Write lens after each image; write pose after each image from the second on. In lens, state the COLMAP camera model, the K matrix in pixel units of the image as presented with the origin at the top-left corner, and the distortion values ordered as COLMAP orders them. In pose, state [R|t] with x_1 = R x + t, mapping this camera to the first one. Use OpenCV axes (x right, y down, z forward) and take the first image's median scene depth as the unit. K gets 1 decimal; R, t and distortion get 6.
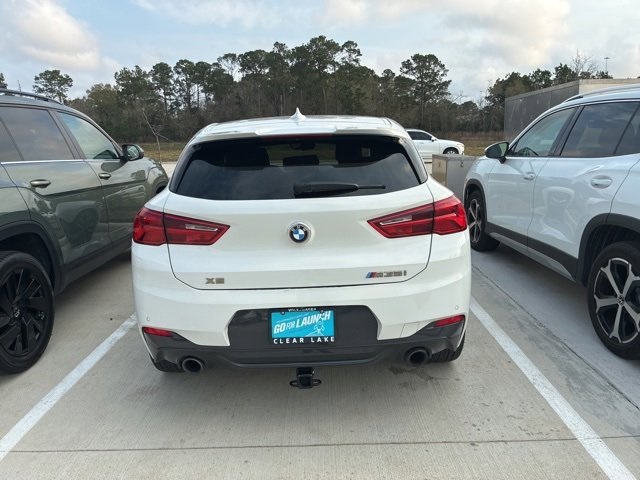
lens RADIAL K [[488.9, 0, 320.0], [0, 488.9, 240.0], [0, 0, 1]] dist [0.070110, -0.089093]
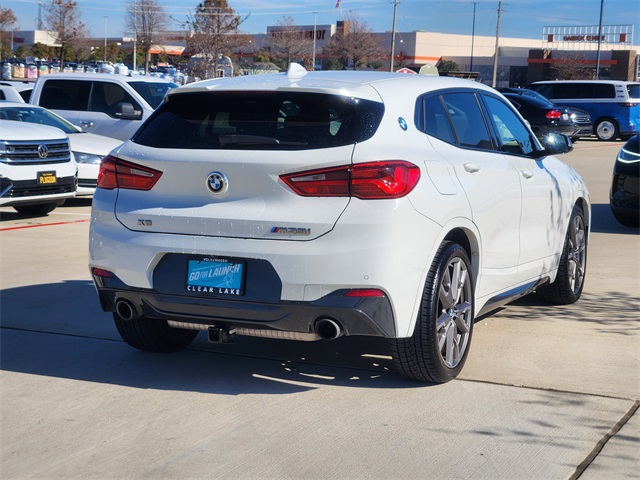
lens RADIAL K [[1308.0, 0, 320.0], [0, 1308.0, 240.0], [0, 0, 1]] dist [-0.855045, 7.294216]
pose [[0.901710, 0.087871, -0.423318, 0.052388], [-0.130727, 0.988710, -0.073228, 0.010981], [0.412104, 0.121369, 0.903017, -0.054167]]
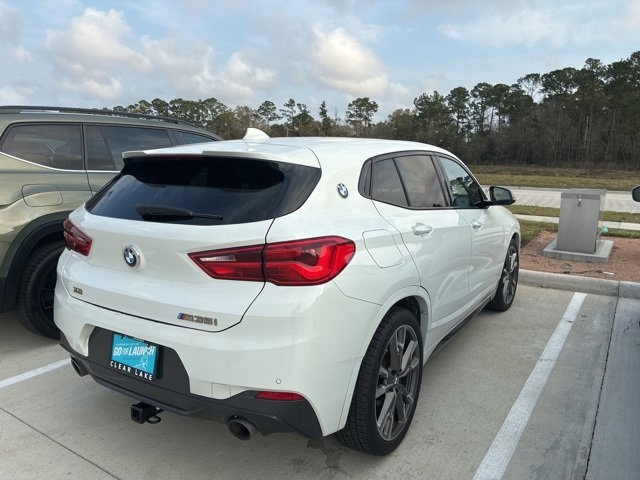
lens RADIAL K [[488.9, 0, 320.0], [0, 488.9, 240.0], [0, 0, 1]] dist [0.070110, -0.089093]
pose [[0.838625, 0.127283, -0.529629, 0.030289], [-0.150200, 0.988656, -0.000232, -0.003964], [0.523591, 0.079745, 0.848229, 0.014952]]
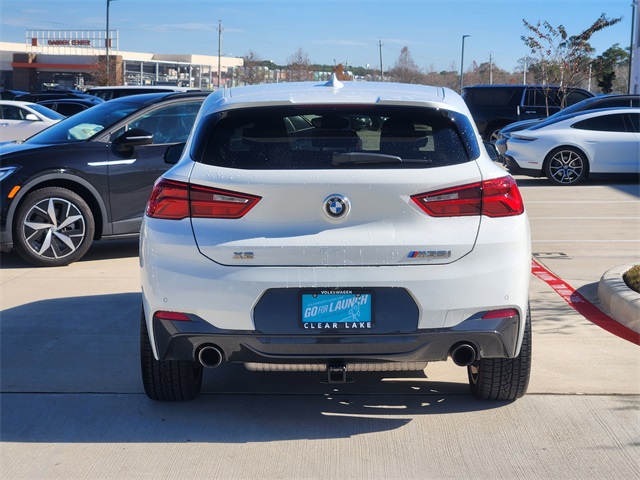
lens RADIAL K [[1308.0, 0, 320.0], [0, 1308.0, 240.0], [0, 0, 1]] dist [-0.855045, 7.294216]
pose [[0.999476, 0.029203, -0.013945, -0.001468], [-0.030573, 0.993347, -0.111029, 0.012893], [0.010610, 0.111397, 0.993719, -0.057712]]
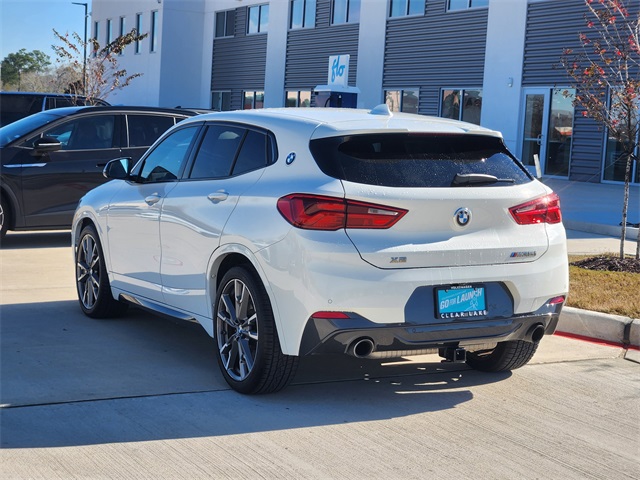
lens RADIAL K [[1308.0, 0, 320.0], [0, 1308.0, 240.0], [0, 0, 1]] dist [-0.855045, 7.294216]
pose [[0.891947, 0.006383, 0.452095, -0.067557], [0.048227, 0.992853, -0.109165, 0.013947], [-0.449561, 0.119173, 0.885264, -0.060240]]
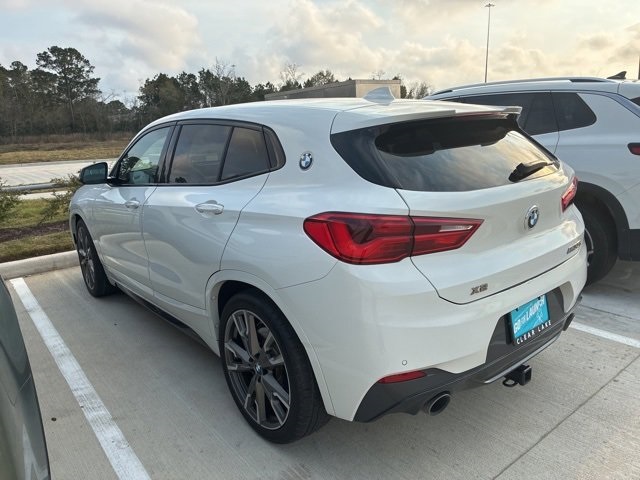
lens RADIAL K [[488.9, 0, 320.0], [0, 488.9, 240.0], [0, 0, 1]] dist [0.070110, -0.089093]
pose [[0.774125, -0.154359, 0.613924, -0.036726], [0.155506, 0.986468, 0.051942, -0.003295], [-0.613635, 0.055259, 0.787654, 0.020374]]
